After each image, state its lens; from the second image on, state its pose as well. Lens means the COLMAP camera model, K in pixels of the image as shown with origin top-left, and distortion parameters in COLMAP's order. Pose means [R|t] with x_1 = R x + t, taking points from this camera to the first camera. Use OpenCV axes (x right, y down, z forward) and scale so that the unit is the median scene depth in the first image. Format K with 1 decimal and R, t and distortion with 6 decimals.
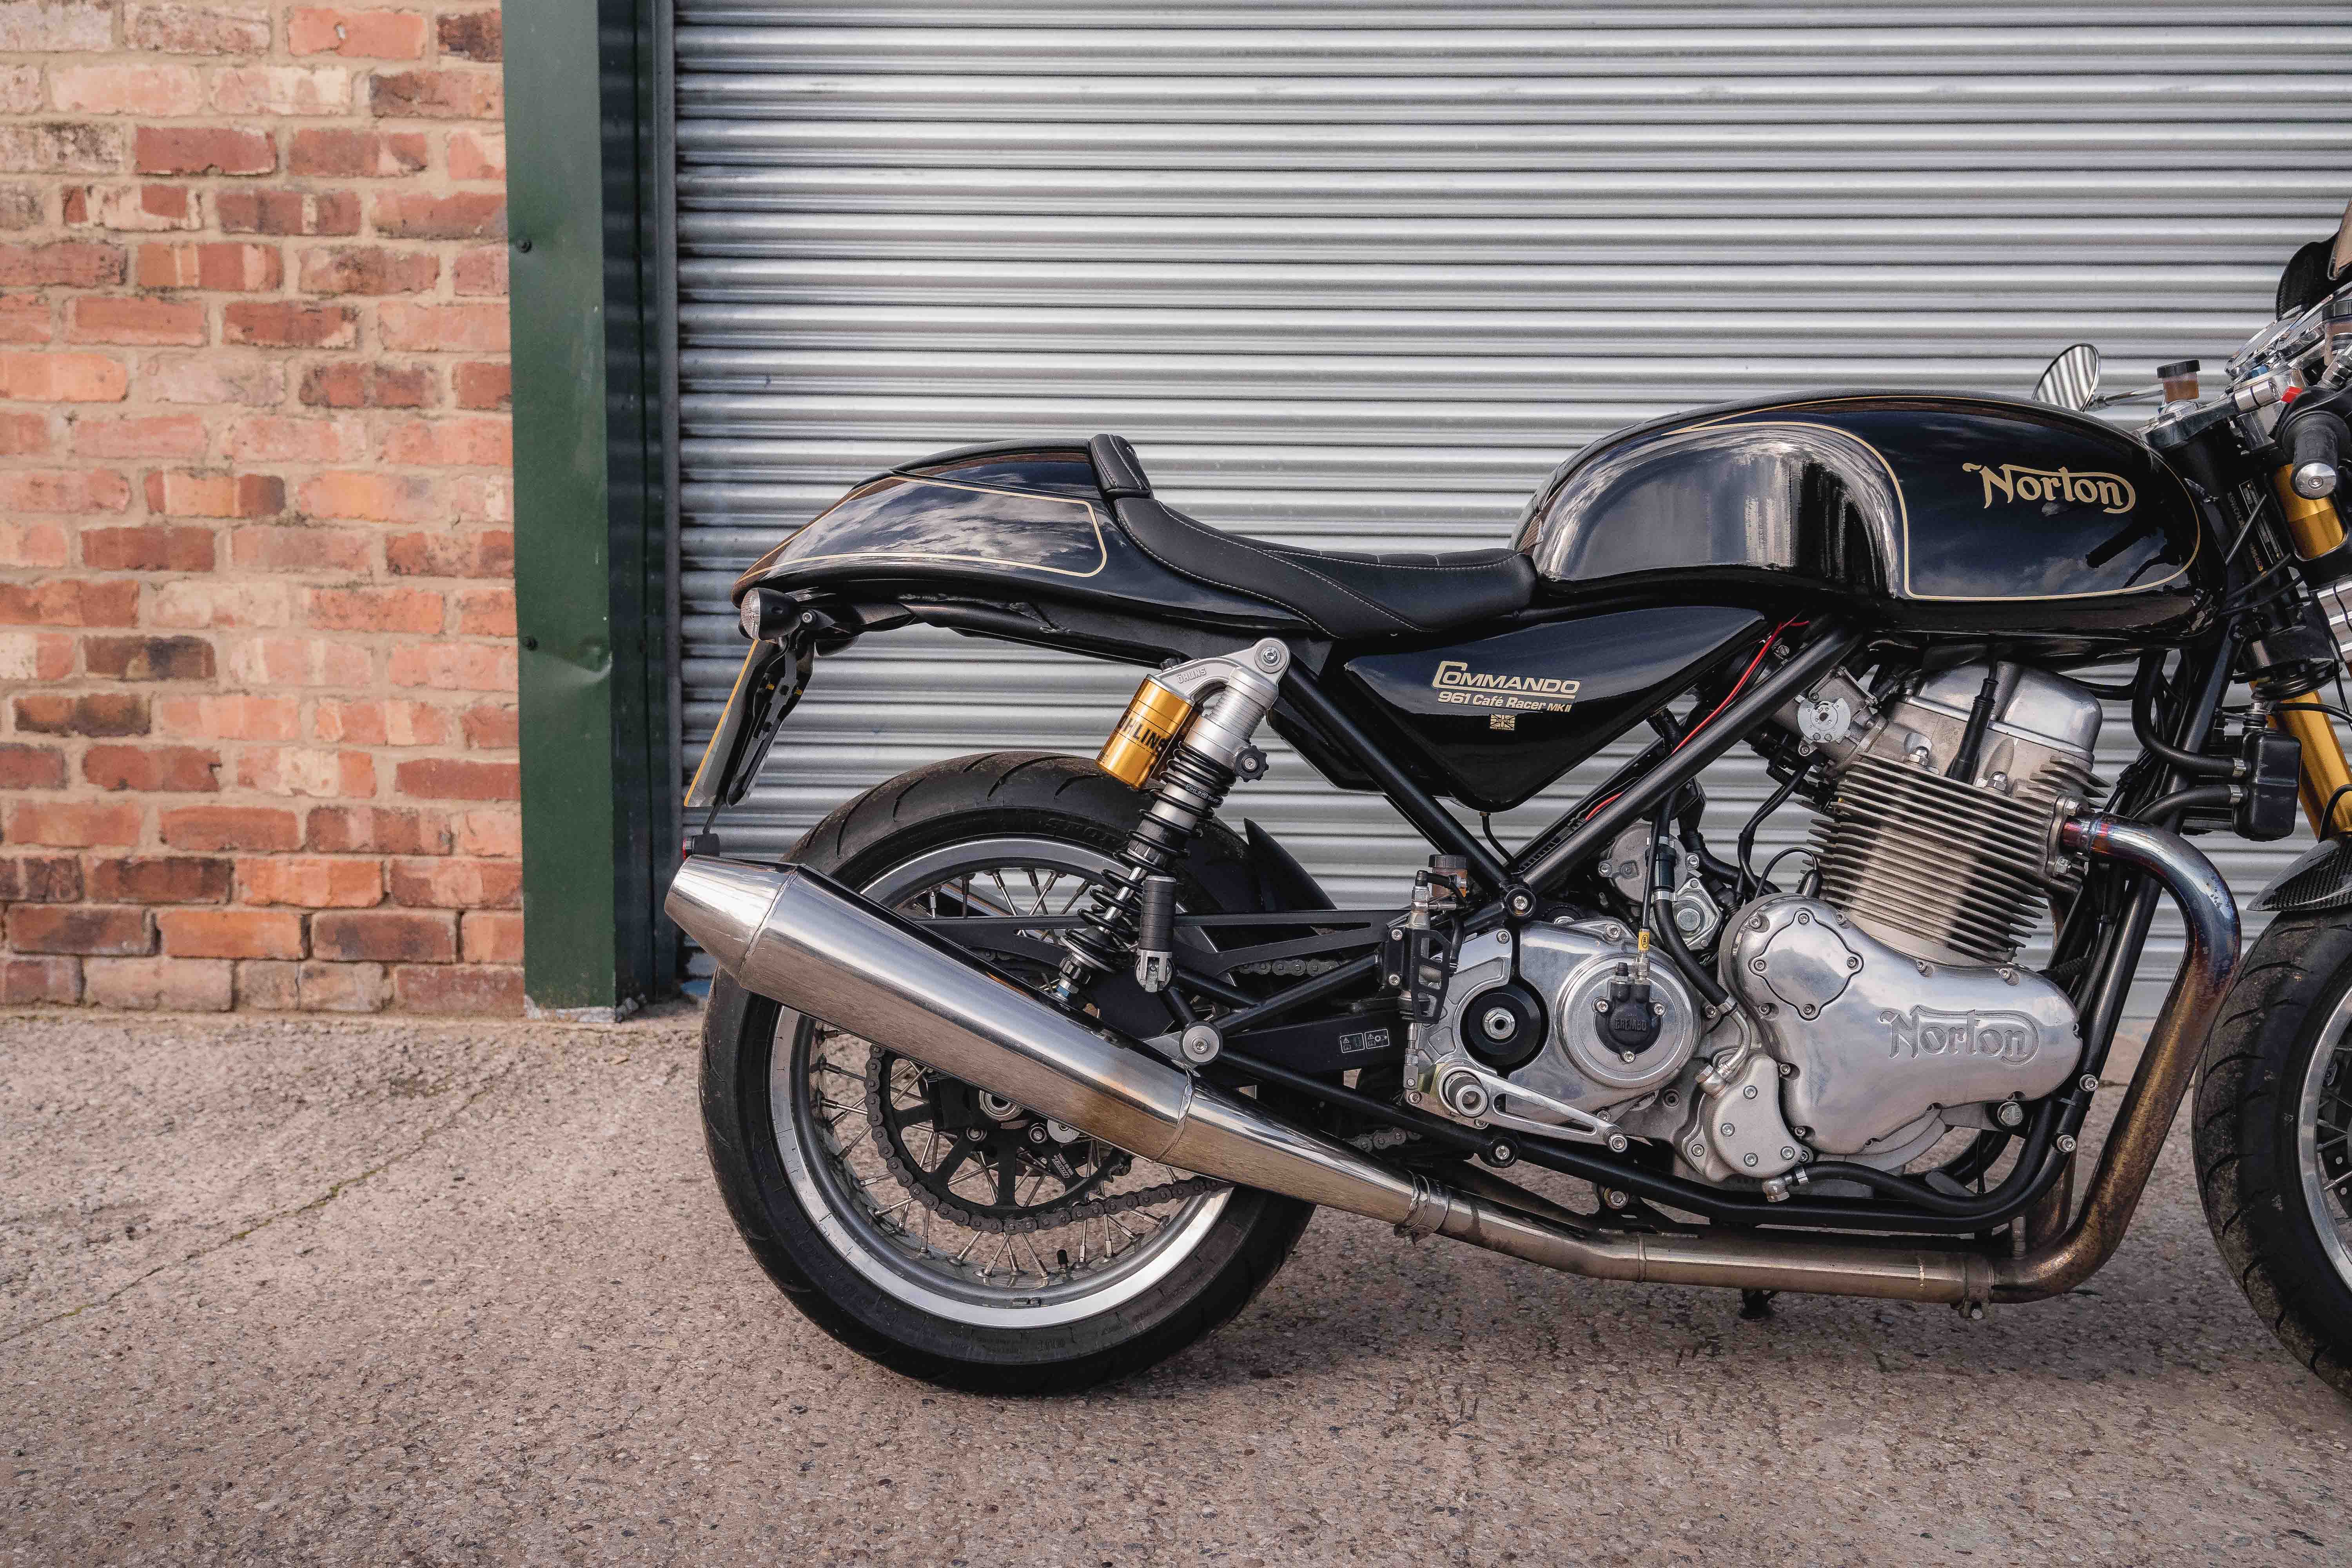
lens RADIAL K [[2239.9, 0, 1176.9], [0, 2239.9, 781.9], [0, 0, 1]] dist [0.035364, 0.000000]
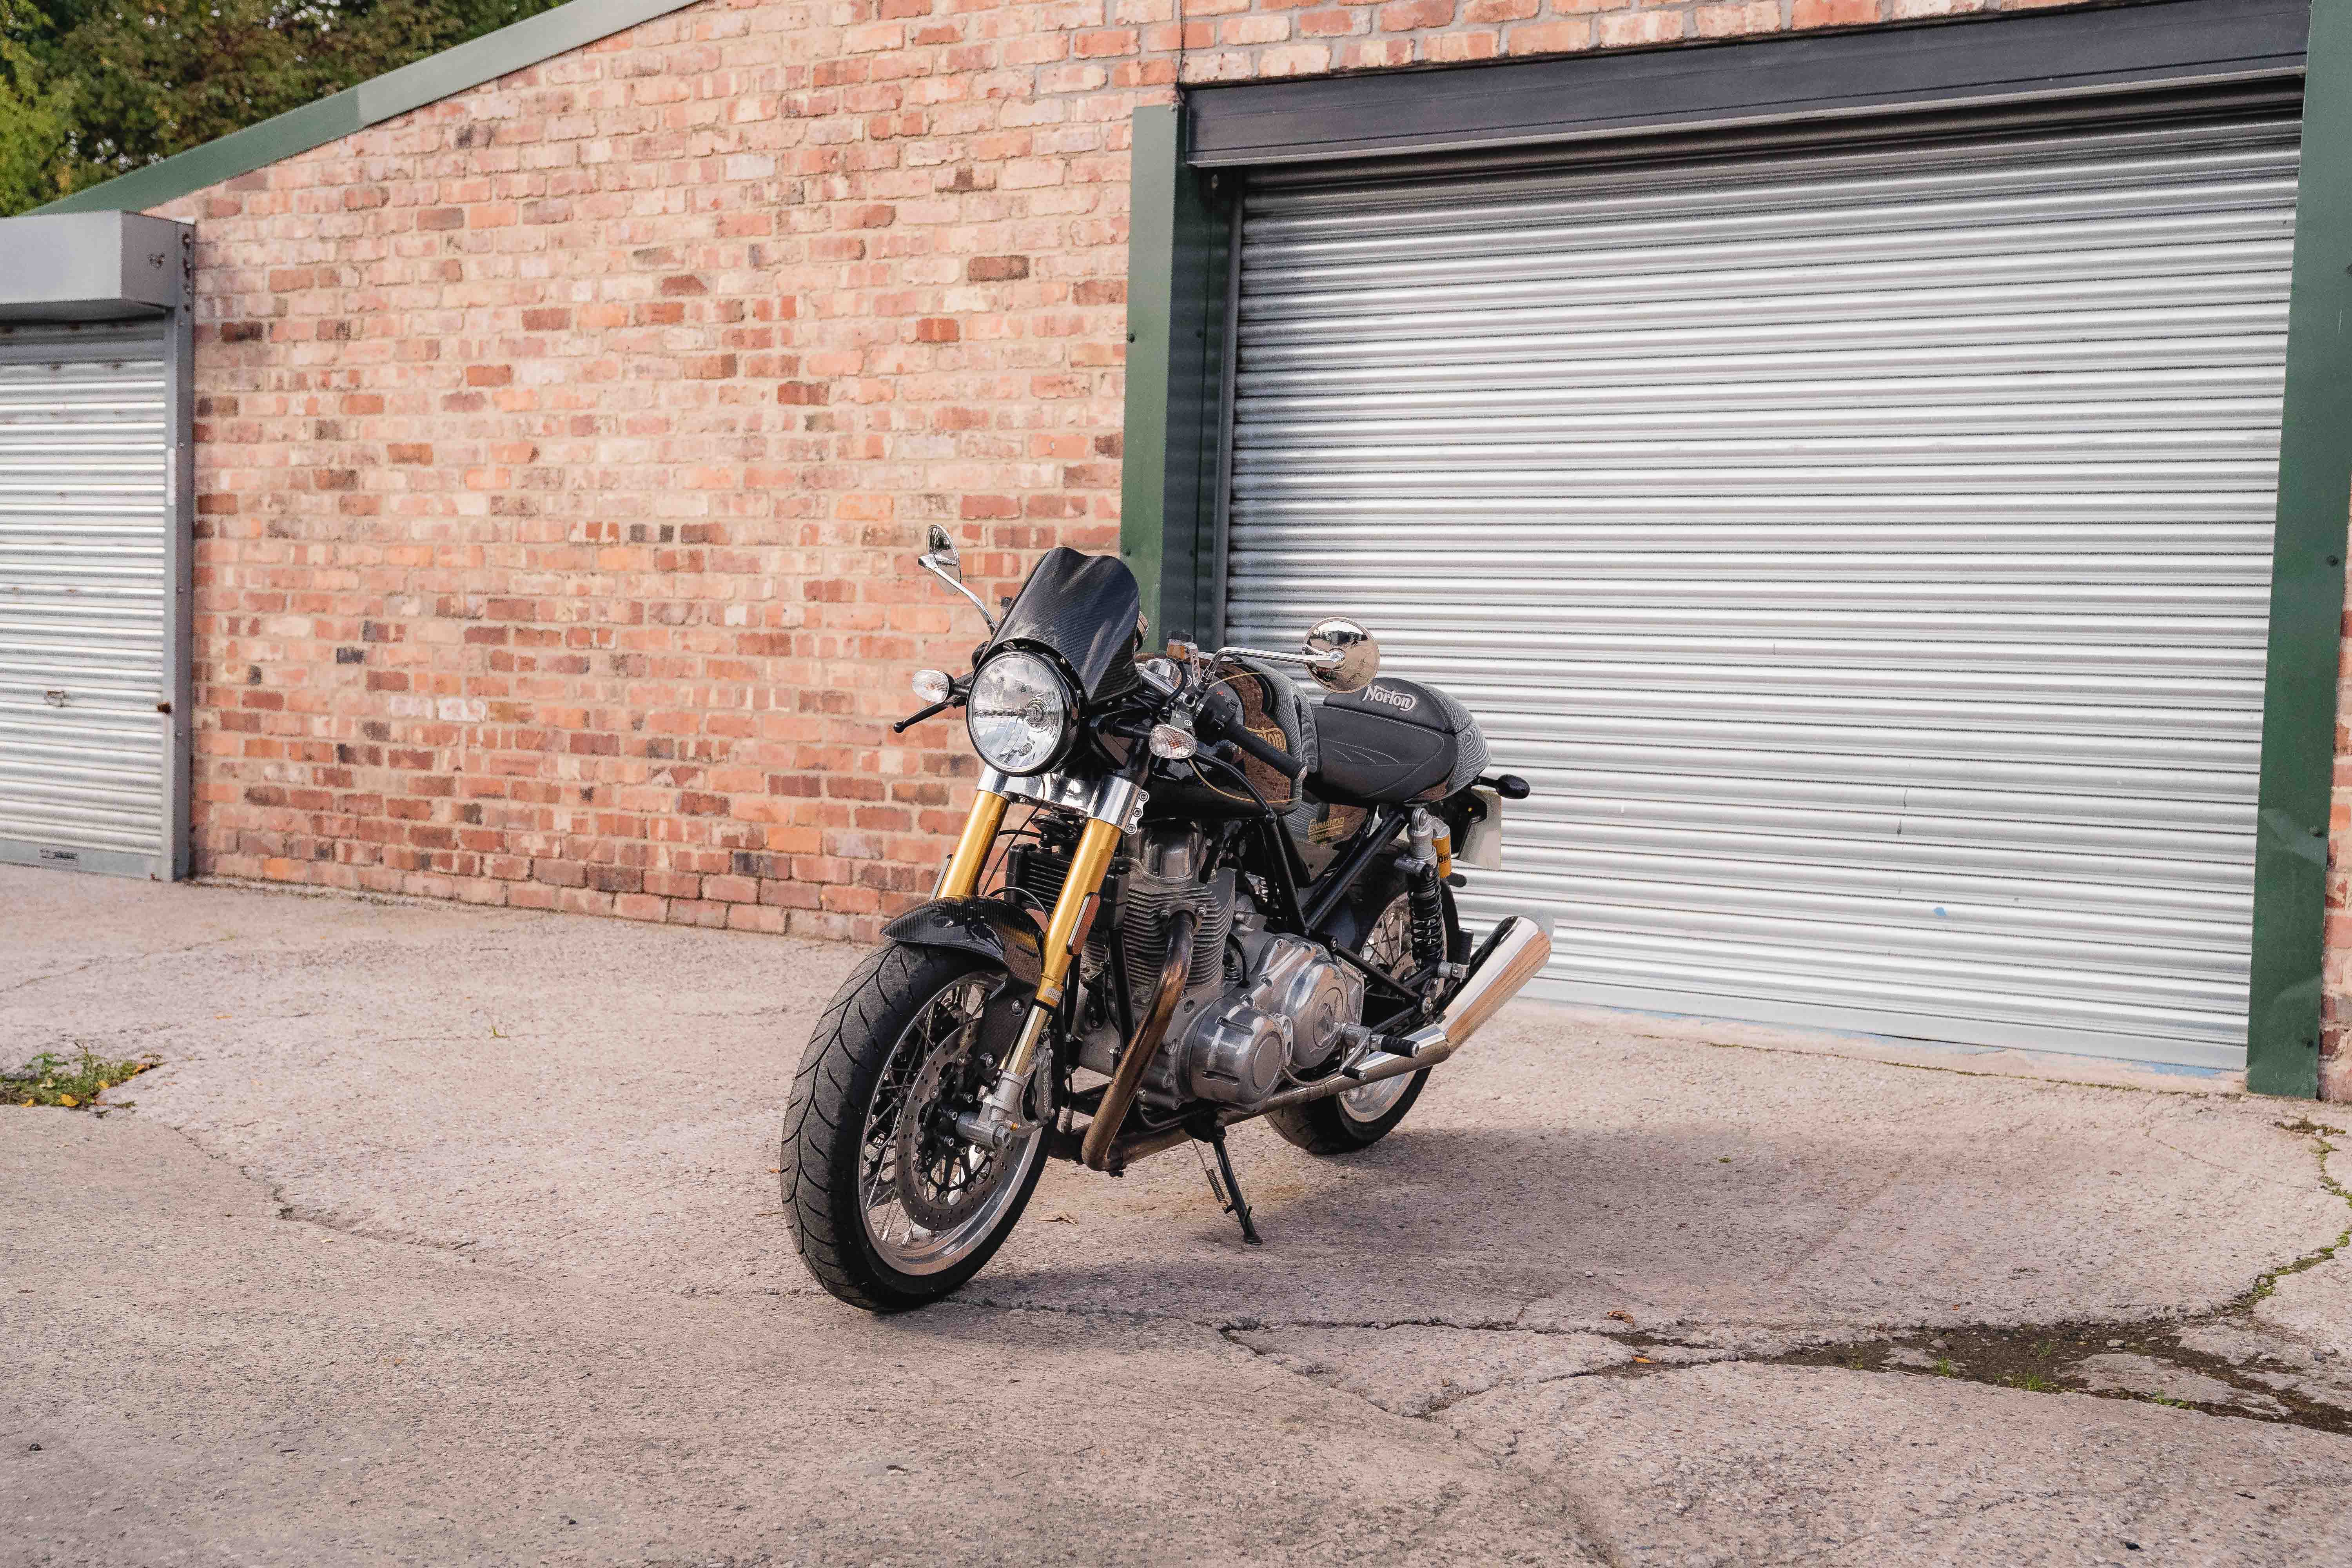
lens RADIAL K [[2725.3, 0, 1175.5], [0, 2725.3, 783.0], [0, 0, 1]] dist [0.009242, 0.000000]
pose [[0.880599, 0.033085, -0.472706, 0.826256], [-0.071491, 0.995417, -0.063509, 0.095742], [0.468438, 0.089720, 0.878929, -0.965748]]
